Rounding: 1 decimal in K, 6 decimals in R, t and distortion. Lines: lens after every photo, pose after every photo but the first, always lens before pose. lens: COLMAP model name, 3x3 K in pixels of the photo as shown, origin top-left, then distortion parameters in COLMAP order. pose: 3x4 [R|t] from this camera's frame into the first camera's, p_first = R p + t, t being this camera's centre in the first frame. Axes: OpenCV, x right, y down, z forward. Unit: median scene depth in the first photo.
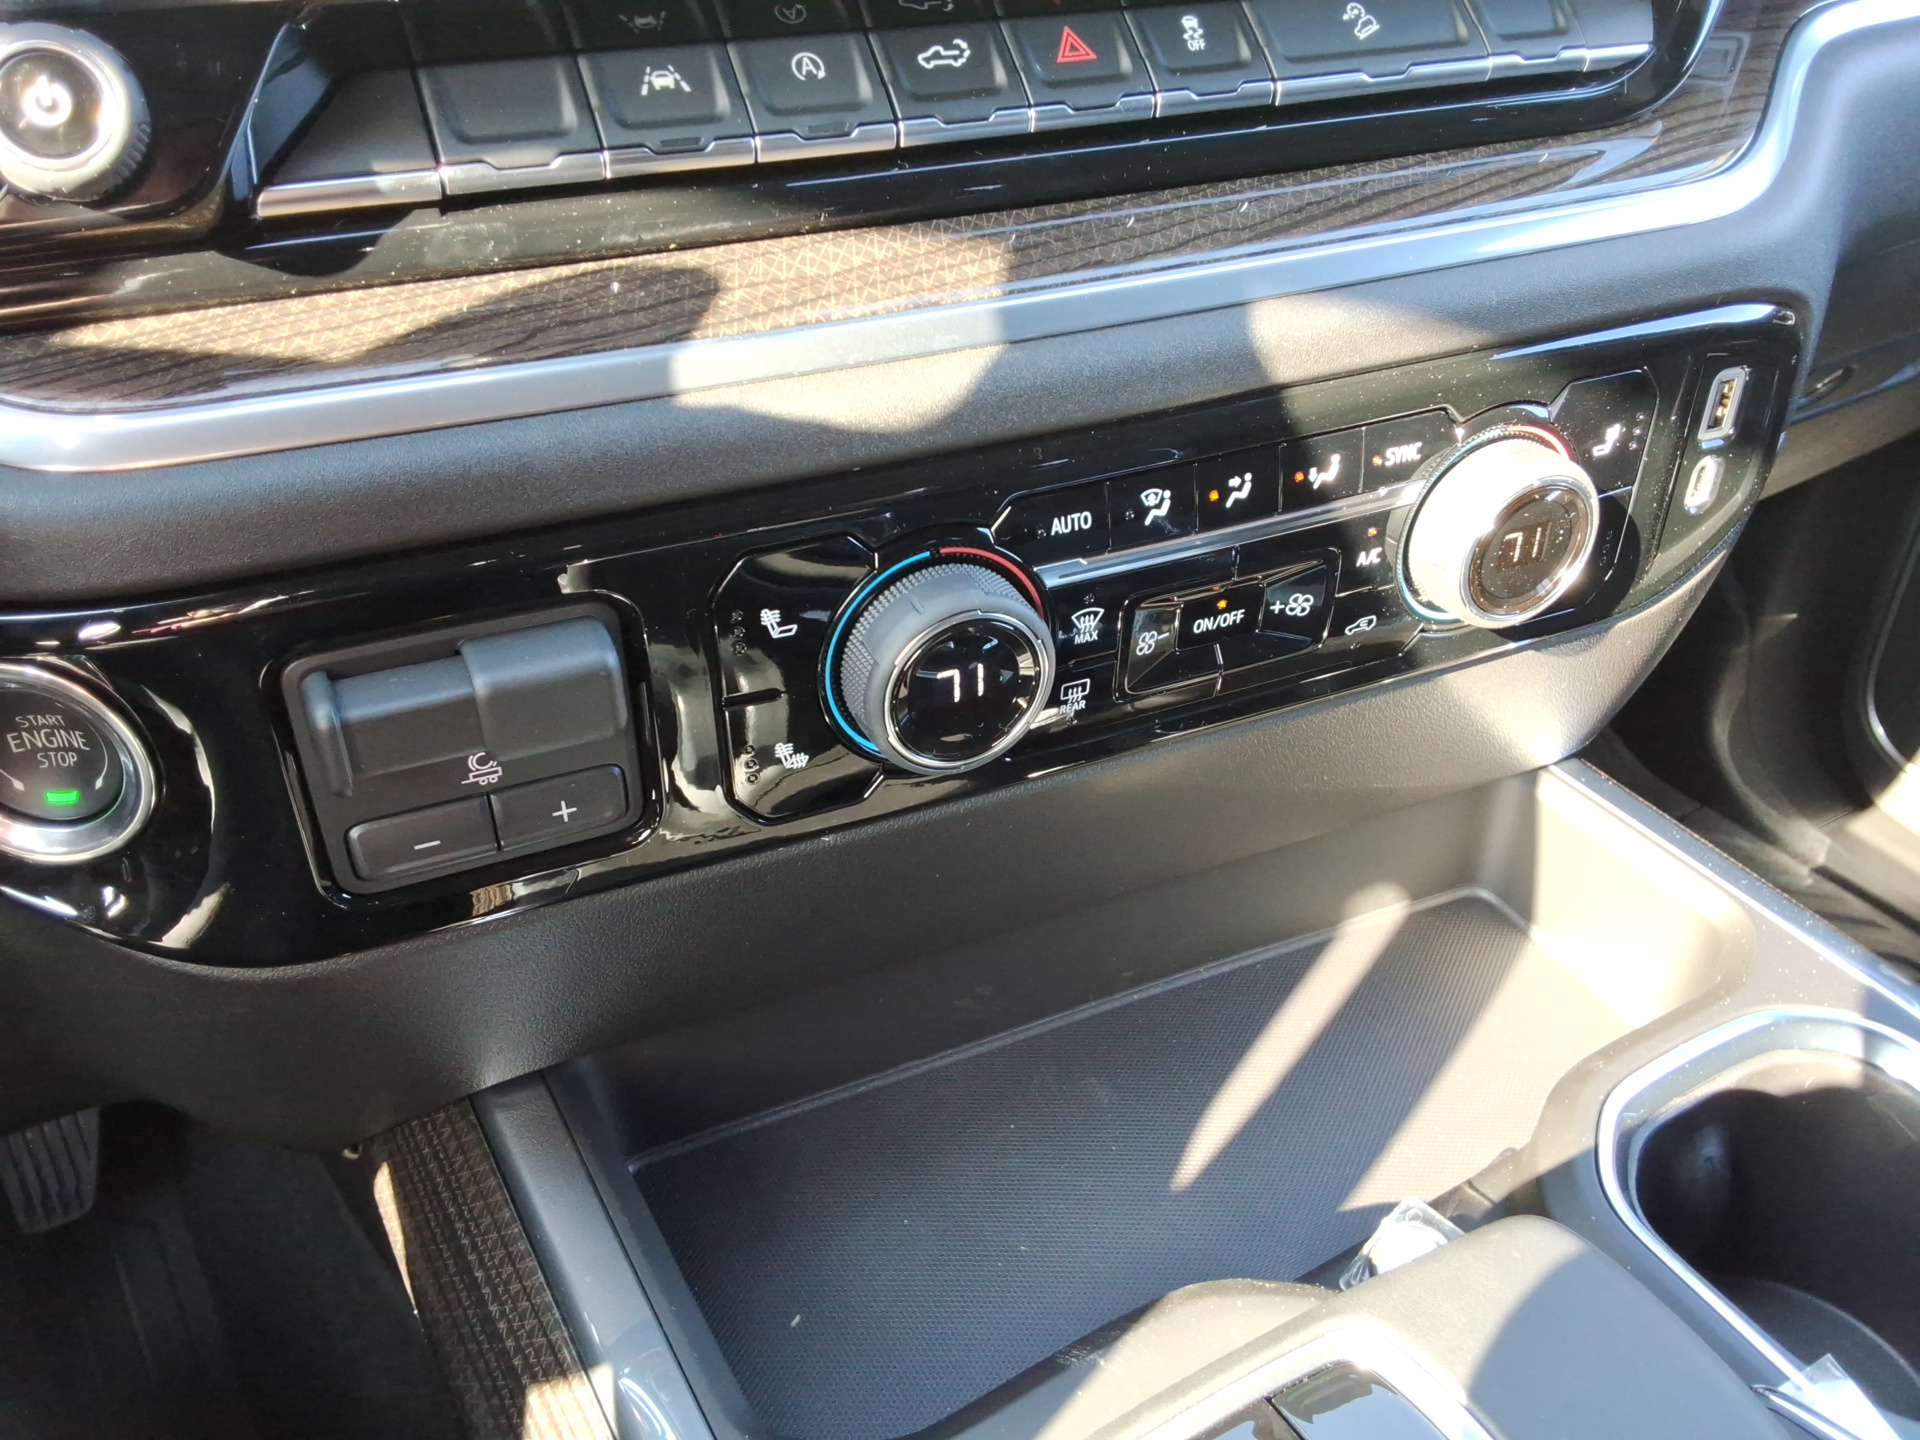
lens RADIAL K [[1544.3, 0, 968.4], [0, 1544.3, 705.8], [0, 0, 1]] dist [0.101054, -0.146191]
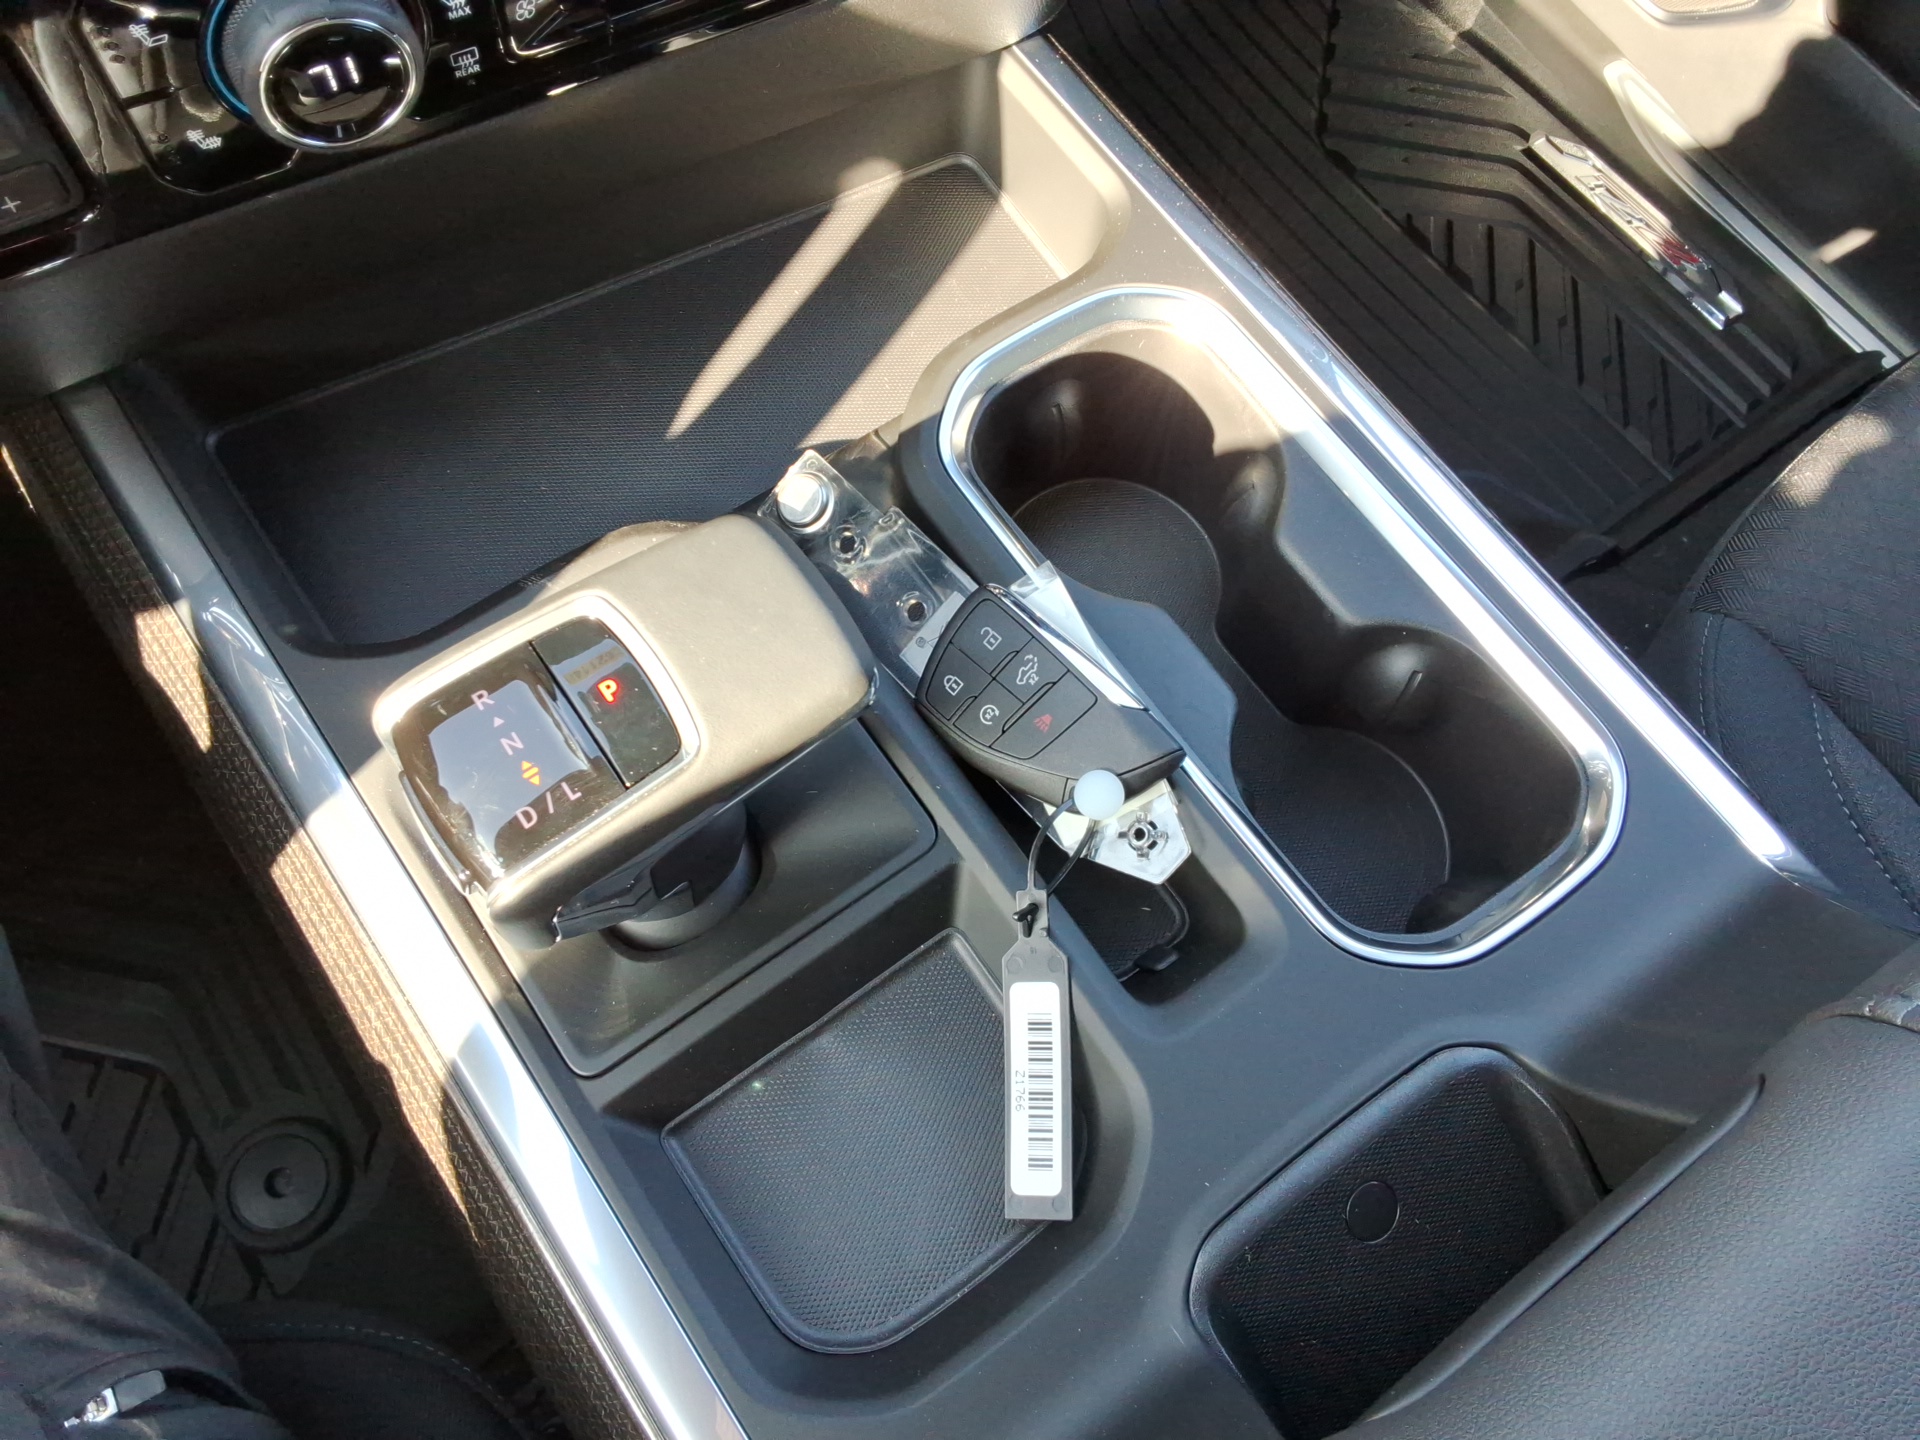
lens RADIAL K [[1544.3, 0, 955.0], [0, 1544.3, 716.8], [0, 0, 1]] dist [0.101054, -0.146191]
pose [[0.995918, -0.050034, 0.075131, 0.271759], [0.002094, 0.844904, 0.534914, -0.186499], [-0.090243, -0.532573, 0.841559, -0.226999]]
